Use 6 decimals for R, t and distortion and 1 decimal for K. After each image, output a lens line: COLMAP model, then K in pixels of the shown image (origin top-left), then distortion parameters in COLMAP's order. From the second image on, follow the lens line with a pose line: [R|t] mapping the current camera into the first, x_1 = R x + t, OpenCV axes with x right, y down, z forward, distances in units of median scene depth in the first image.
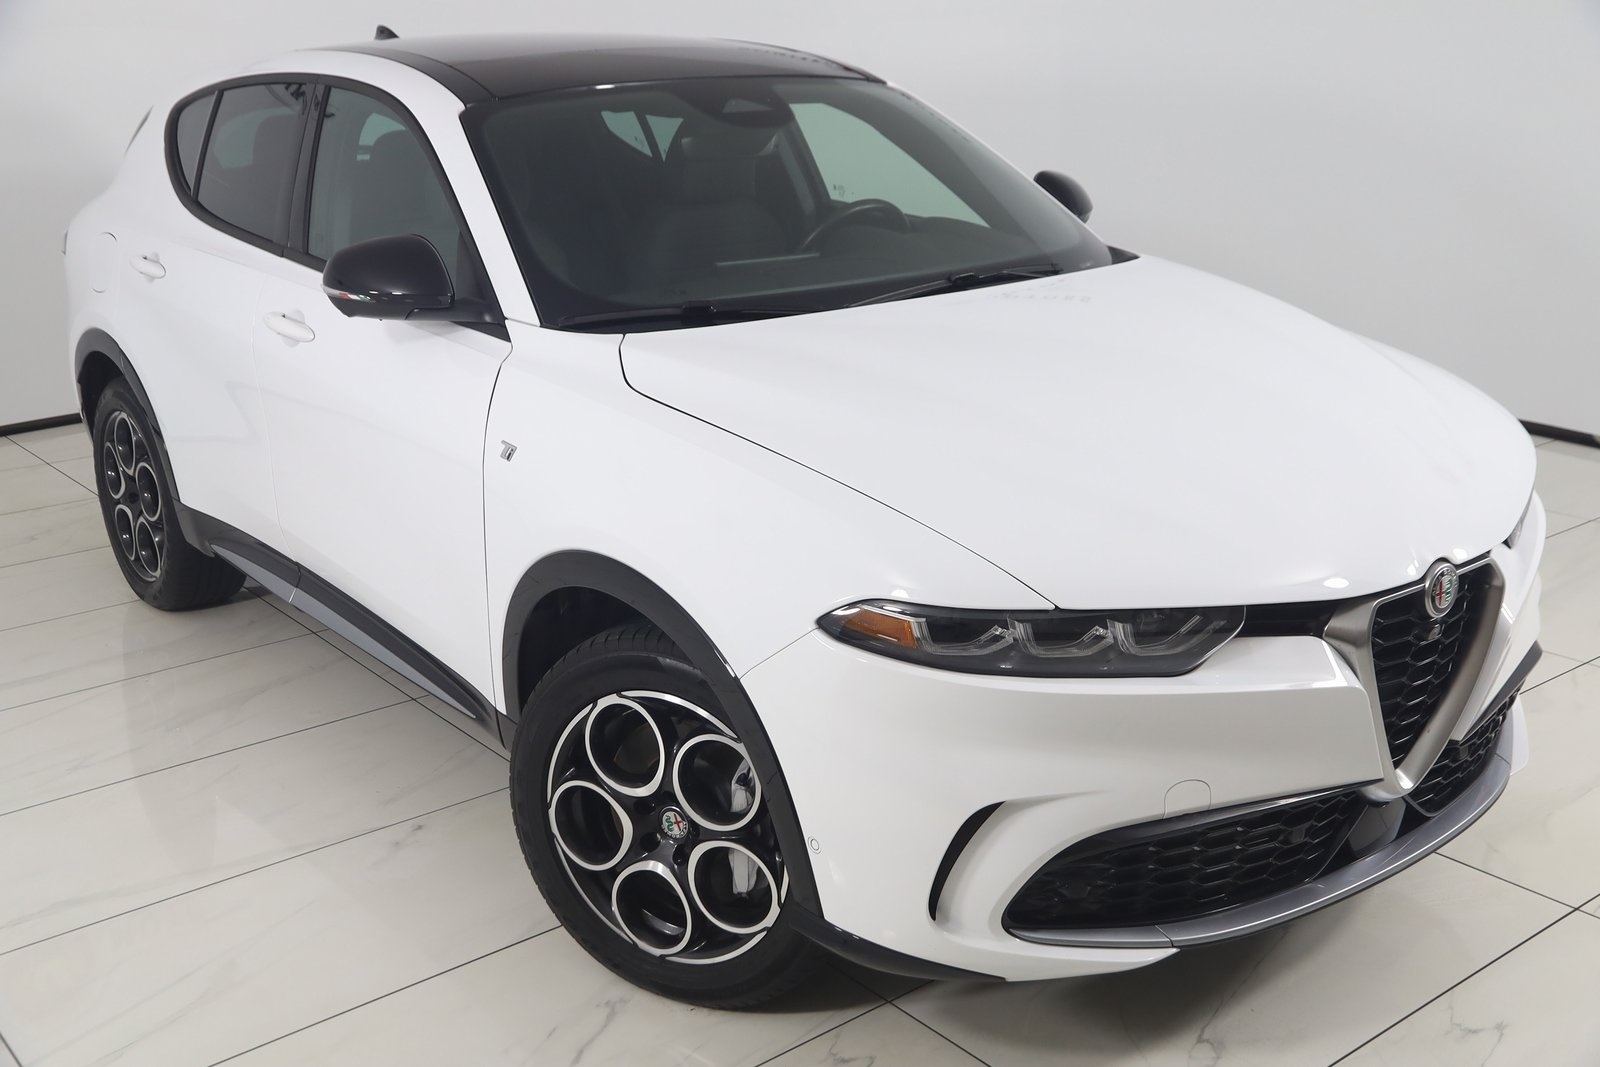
lens RADIAL K [[1648.6, 0, 805.4], [0, 1648.6, 534.1], [0, 0, 1]] dist [0.053024, 0.000000]
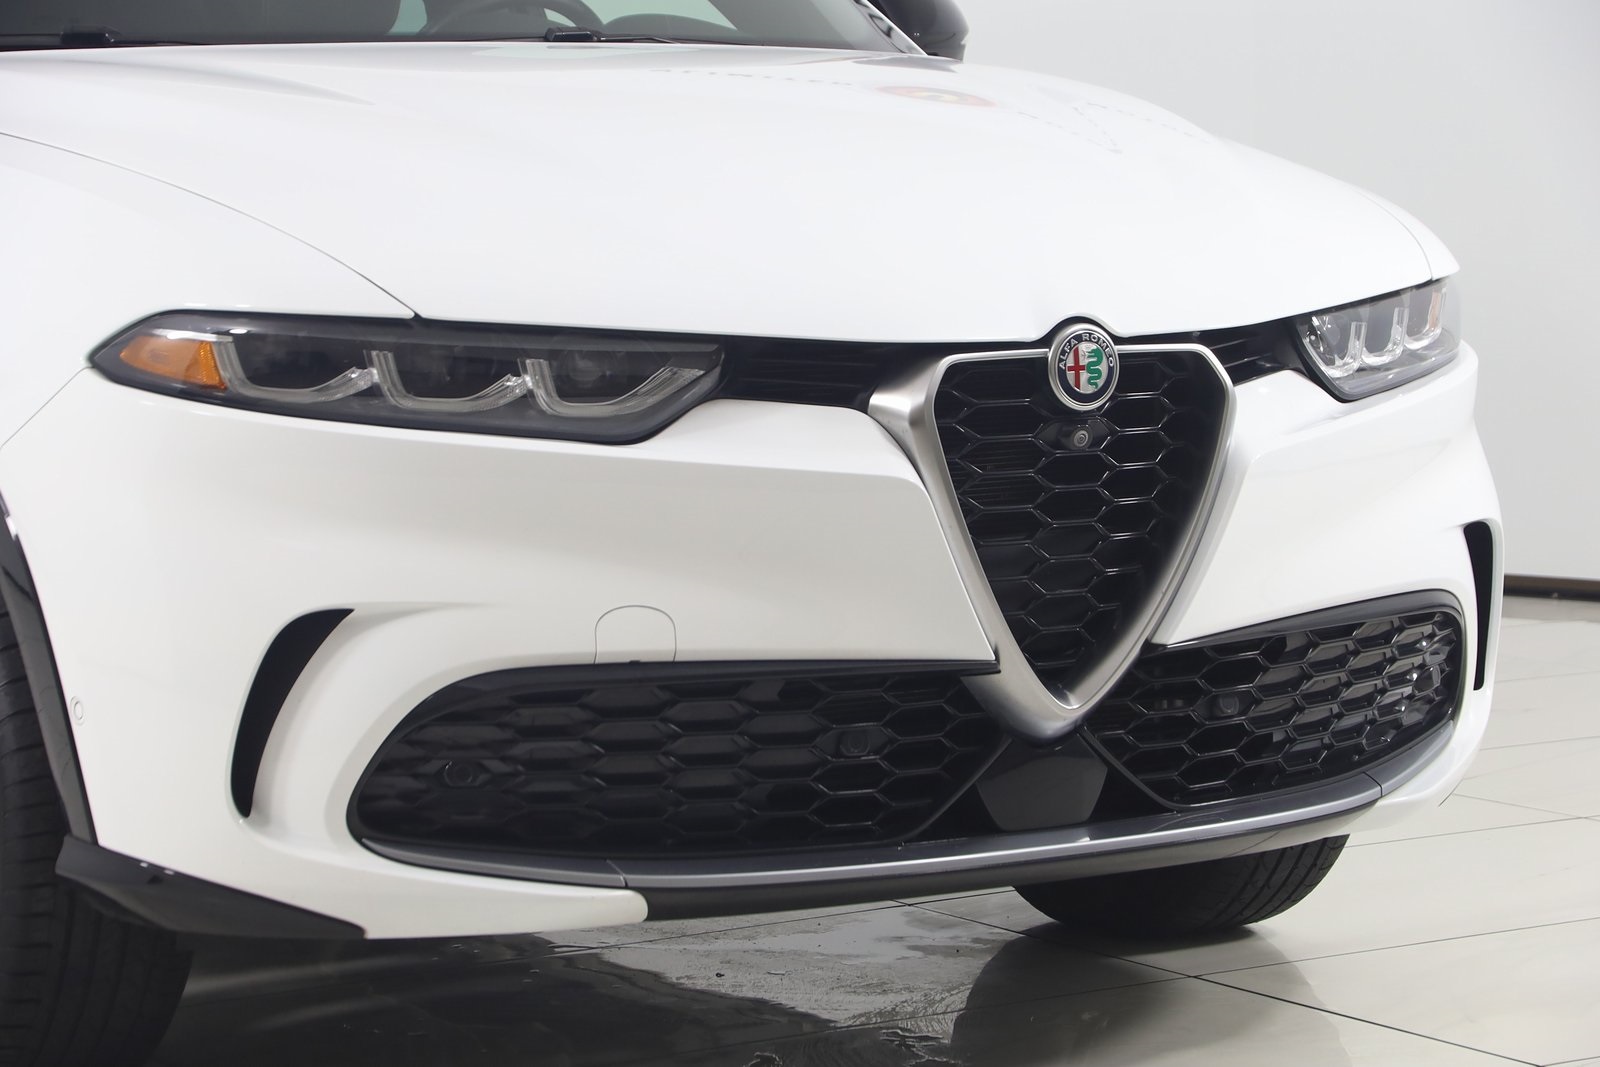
lens RADIAL K [[4112.9, 0, 791.2], [0, 4112.9, 535.4], [0, 0, 1]] dist [0.215568, 0.000000]
pose [[0.994622, 0.016636, -0.102224, 0.355534], [-0.037073, 0.978803, -0.201423, 0.346674], [0.096706, 0.204129, 0.974156, -0.454295]]
